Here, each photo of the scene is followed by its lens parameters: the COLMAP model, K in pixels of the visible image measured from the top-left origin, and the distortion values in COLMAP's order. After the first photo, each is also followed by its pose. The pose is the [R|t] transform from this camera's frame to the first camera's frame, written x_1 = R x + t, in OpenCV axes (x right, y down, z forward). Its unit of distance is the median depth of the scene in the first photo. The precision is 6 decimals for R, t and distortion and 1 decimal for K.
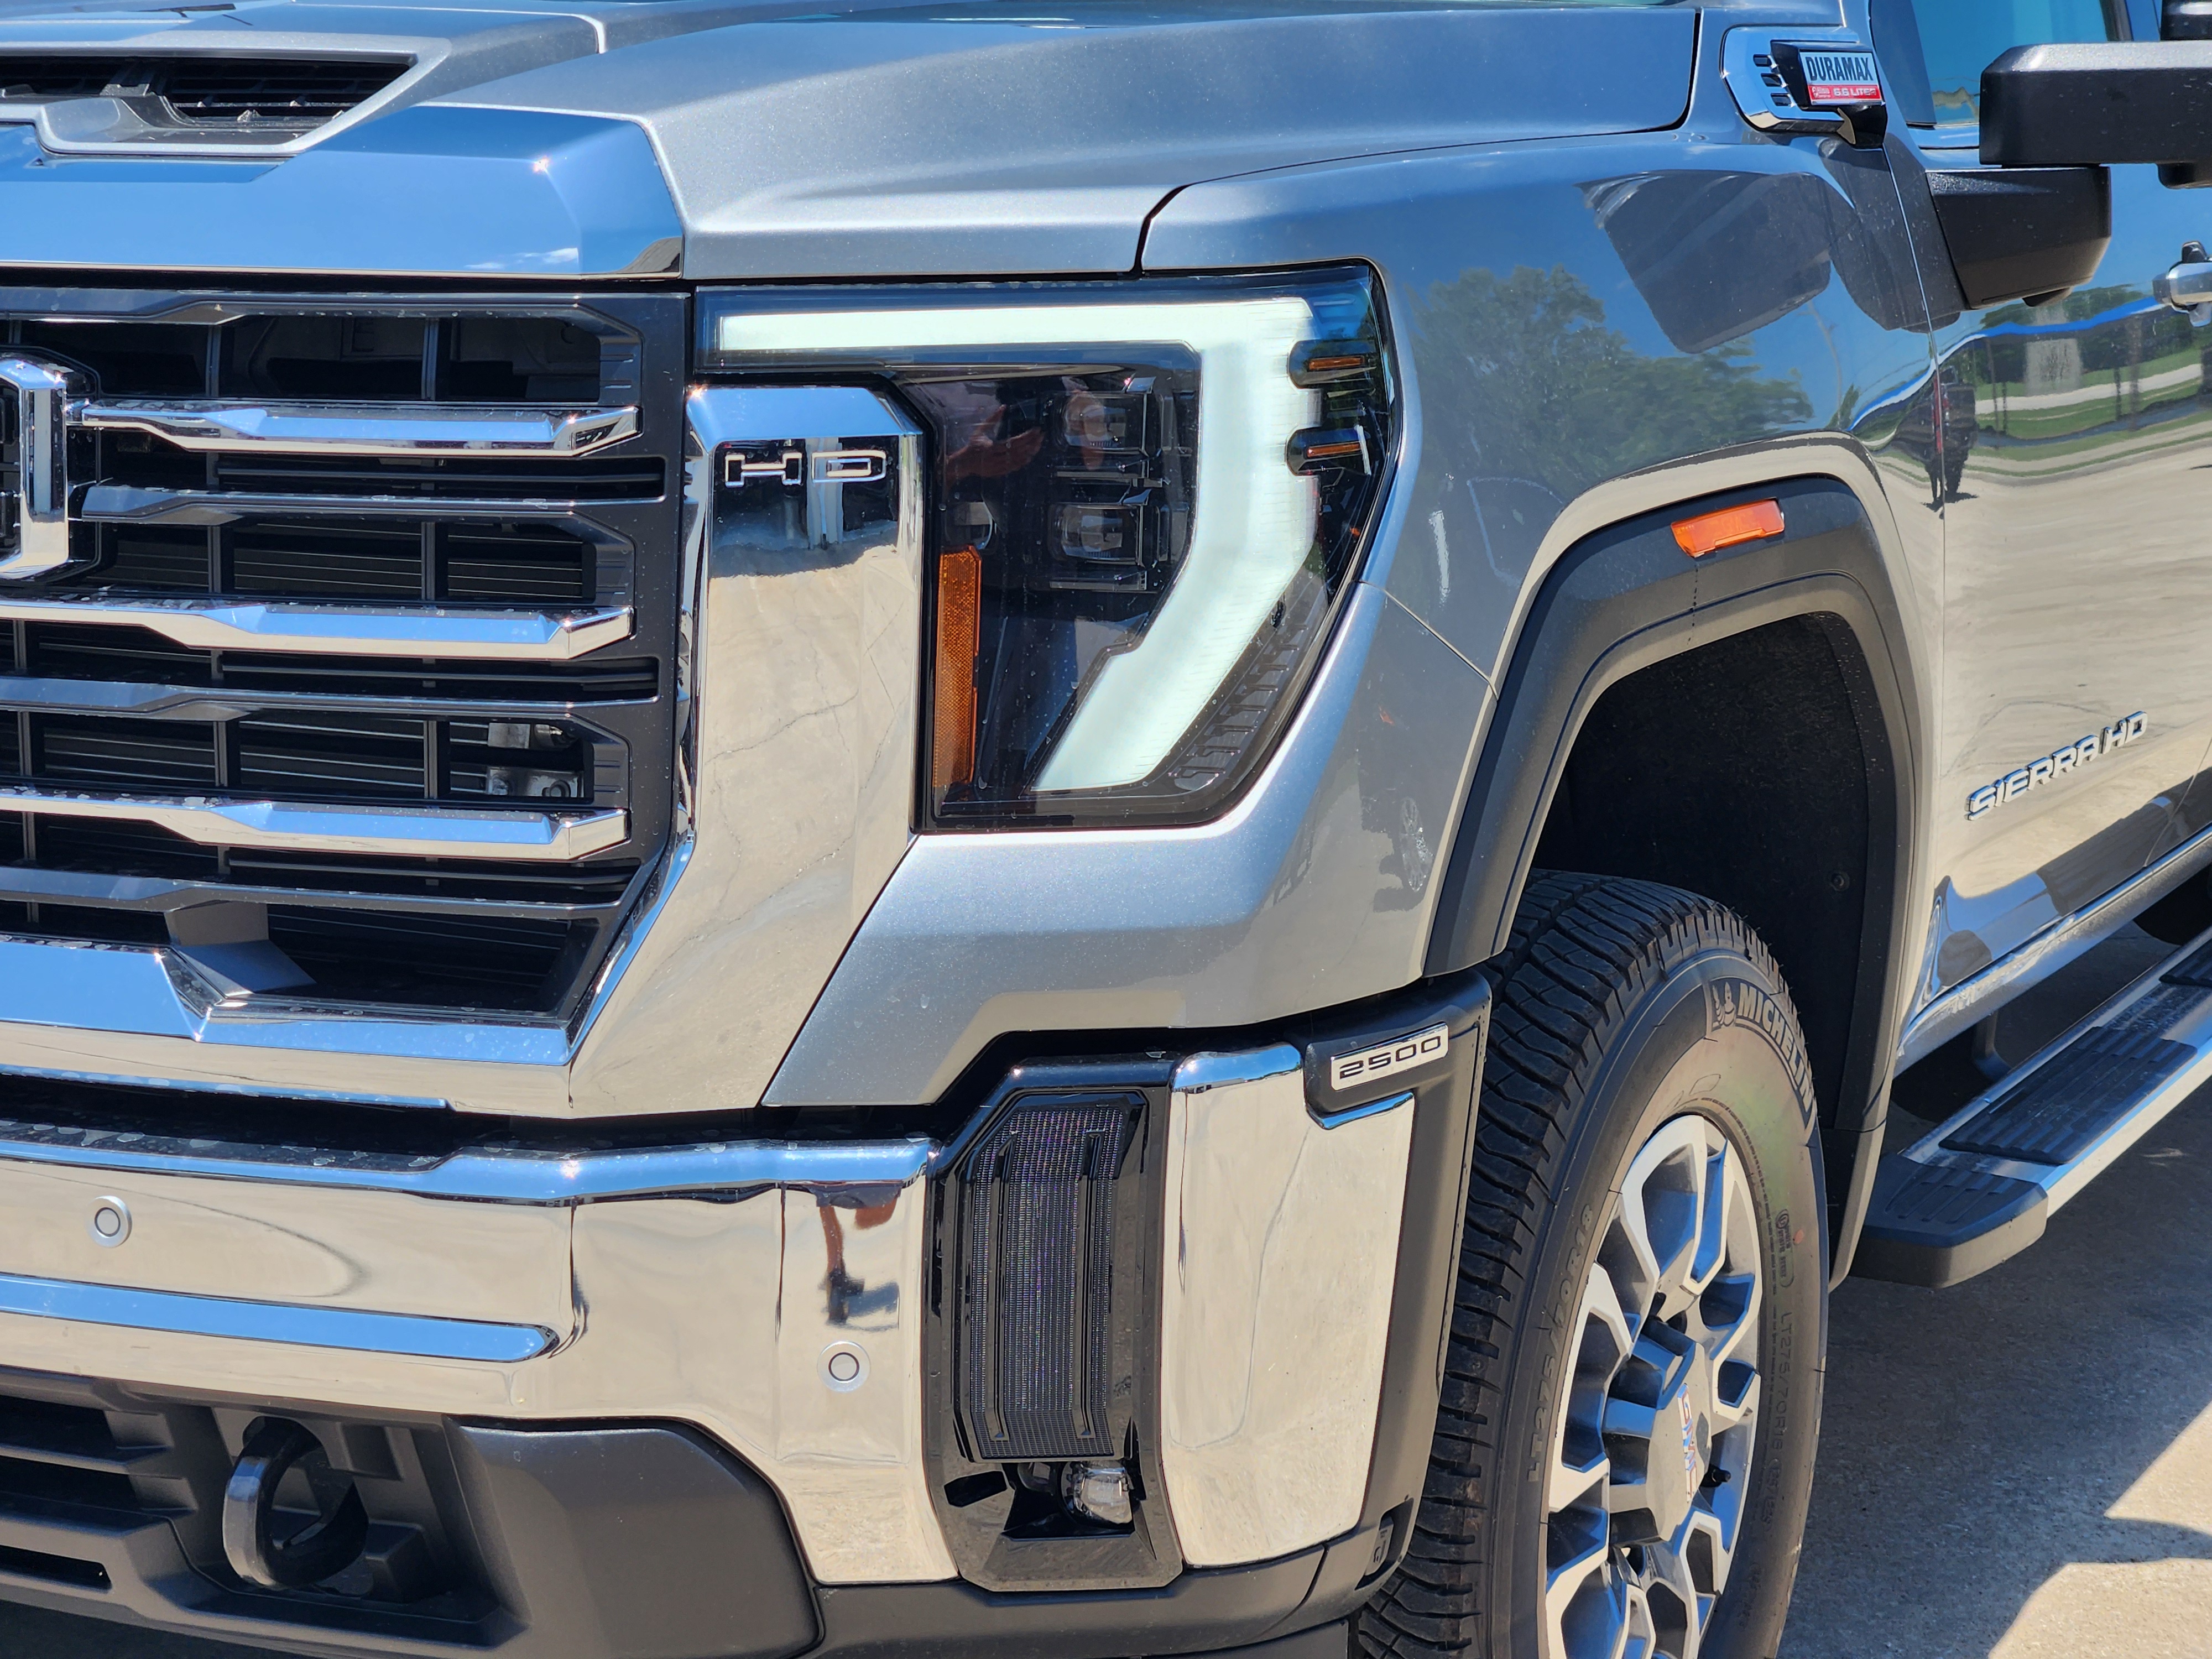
lens RADIAL K [[4298.9, 0, 1102.7], [0, 4298.9, 826.8], [0, 0, 1]] dist [-0.268073, 3.714004]
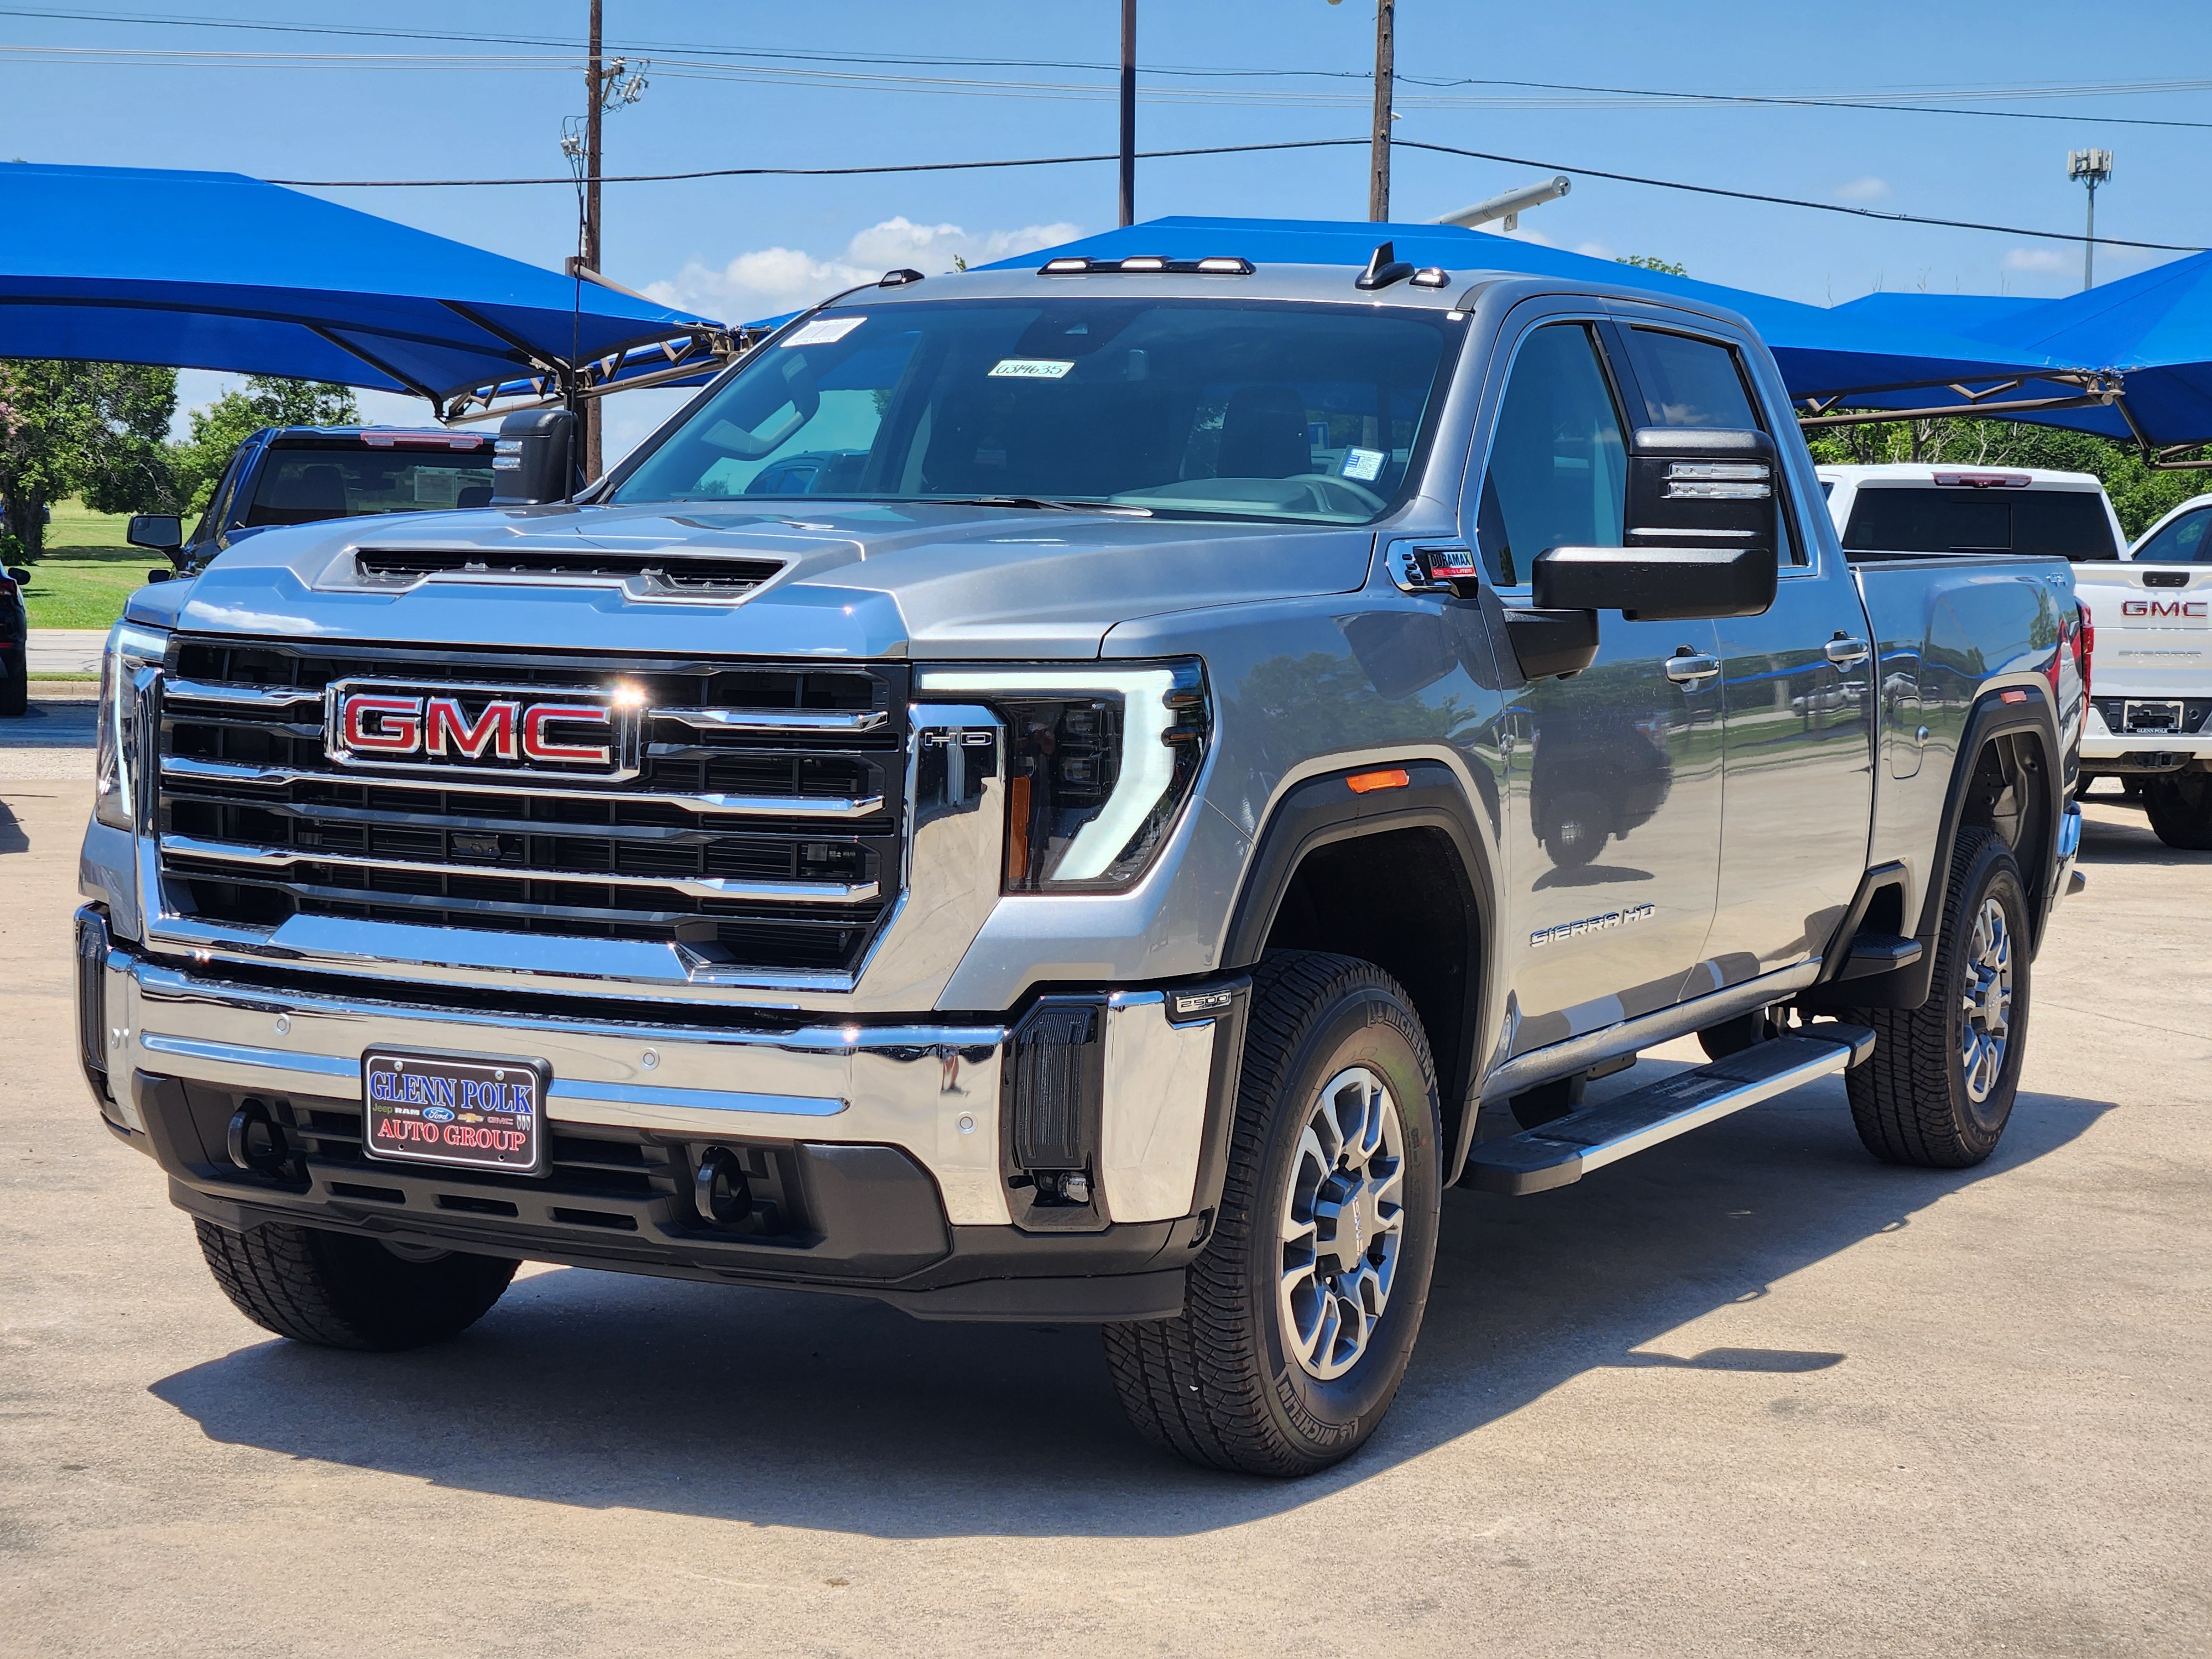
lens RADIAL K [[4298.9, 0, 1102.7], [0, 4298.9, 826.8], [0, 0, 1]] dist [-0.268073, 3.714004]
pose [[0.999825, 0.016030, 0.009690, -0.010833], [-0.015185, 0.996542, -0.081691, 0.150134], [-0.010966, 0.081530, 0.996611, -1.300891]]
